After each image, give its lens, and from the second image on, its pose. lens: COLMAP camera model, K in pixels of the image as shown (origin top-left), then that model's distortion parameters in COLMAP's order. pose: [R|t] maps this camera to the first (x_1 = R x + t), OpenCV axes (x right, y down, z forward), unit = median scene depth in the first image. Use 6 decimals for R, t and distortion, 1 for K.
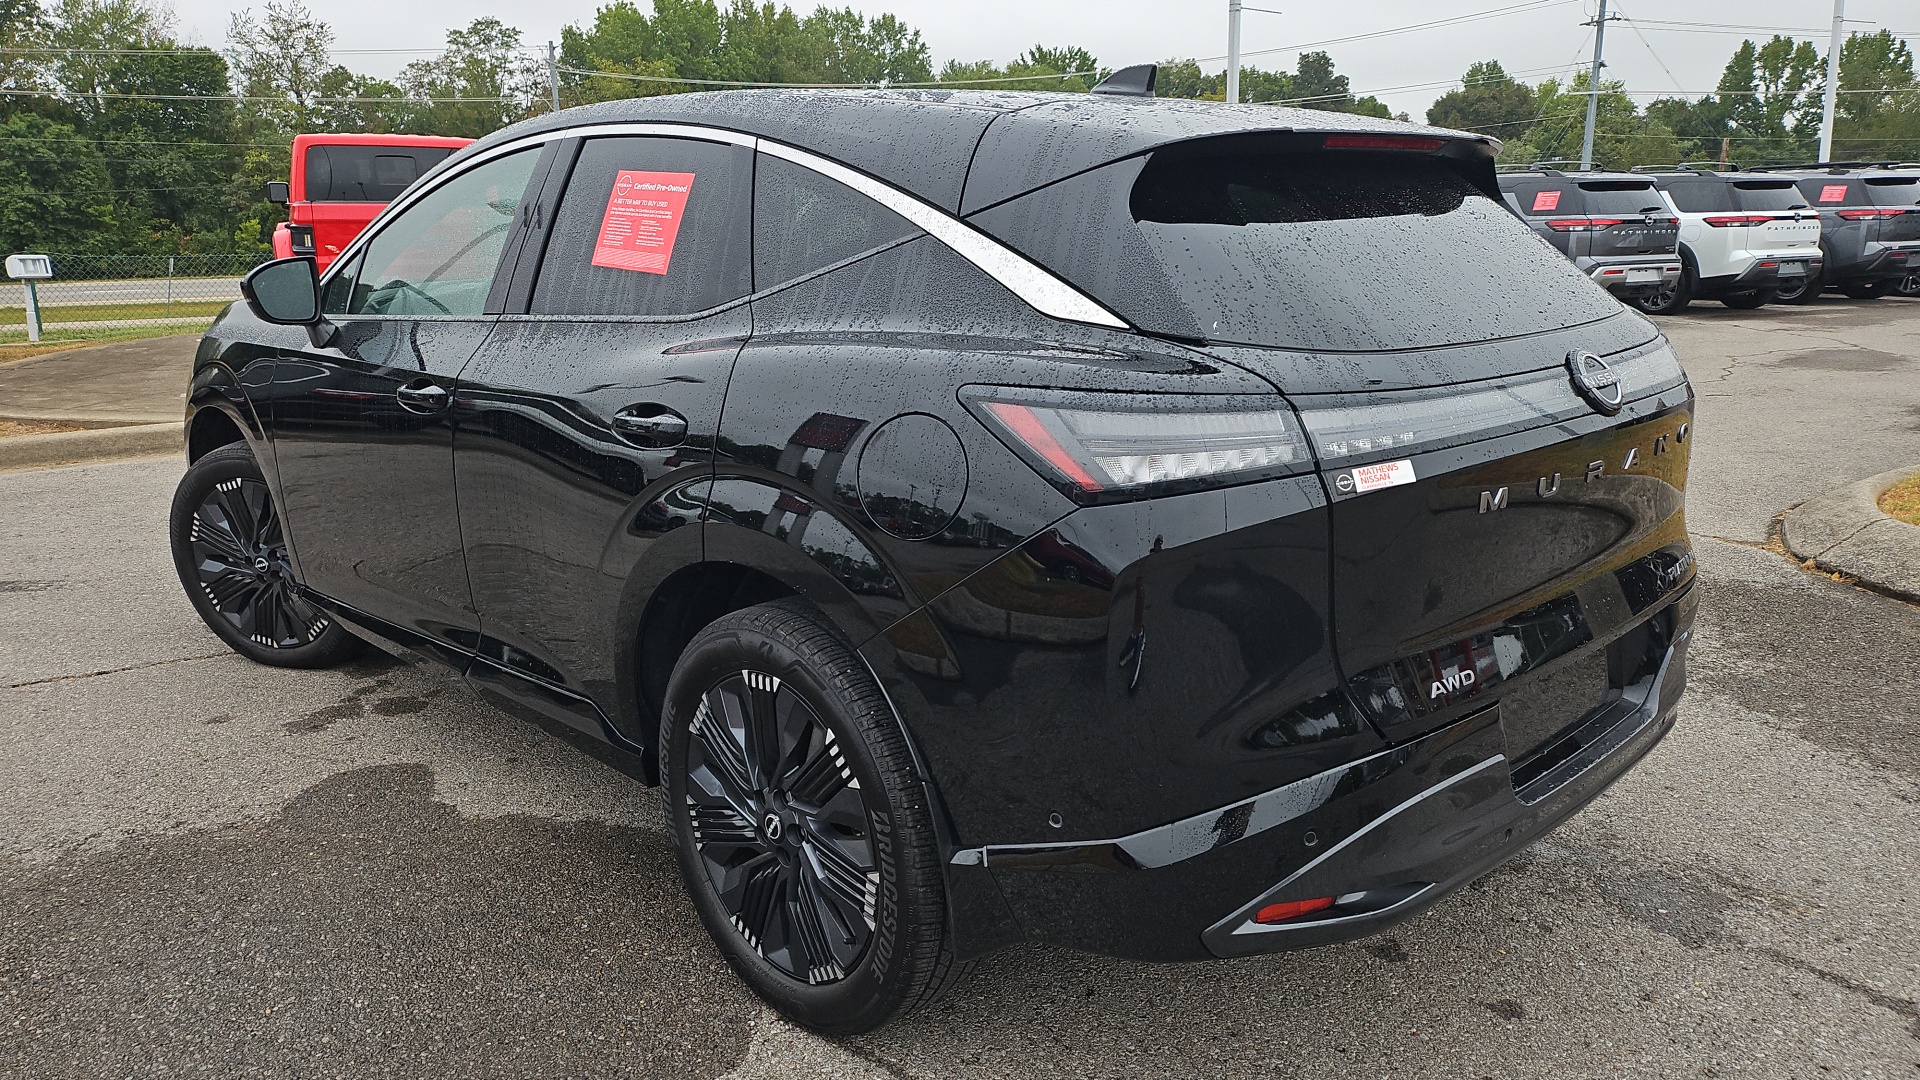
lens RADIAL K [[1363.8, 0, 995.5], [0, 1363.8, 534.4], [0, 0, 1]] dist [0.055965, -0.053843]
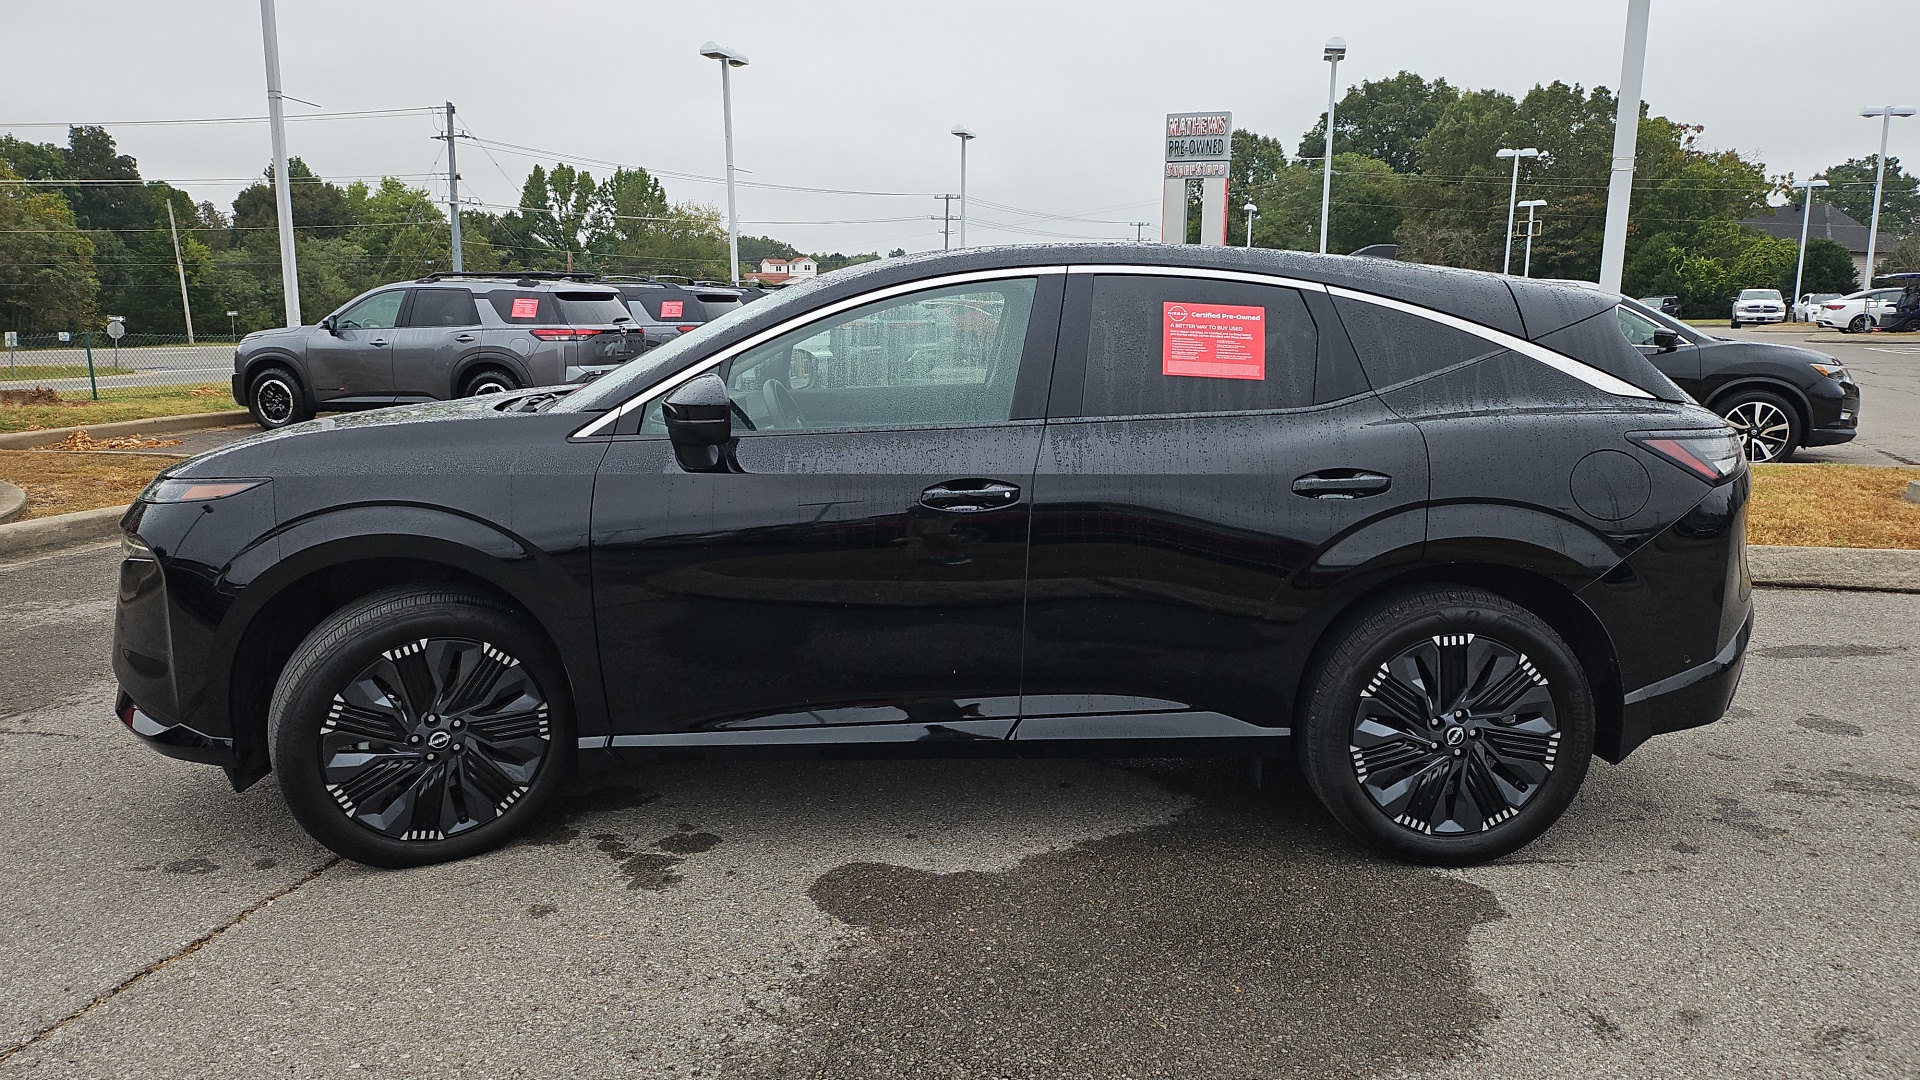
lens RADIAL K [[1363.8, 0, 970.1], [0, 1363.8, 547.8], [0, 0, 1]] dist [0.055965, -0.053843]
pose [[0.670182, -0.111303, 0.733804, -0.176554], [0.154453, 0.987961, 0.008793, -0.009788], [-0.725948, 0.107445, 0.679304, 0.036368]]
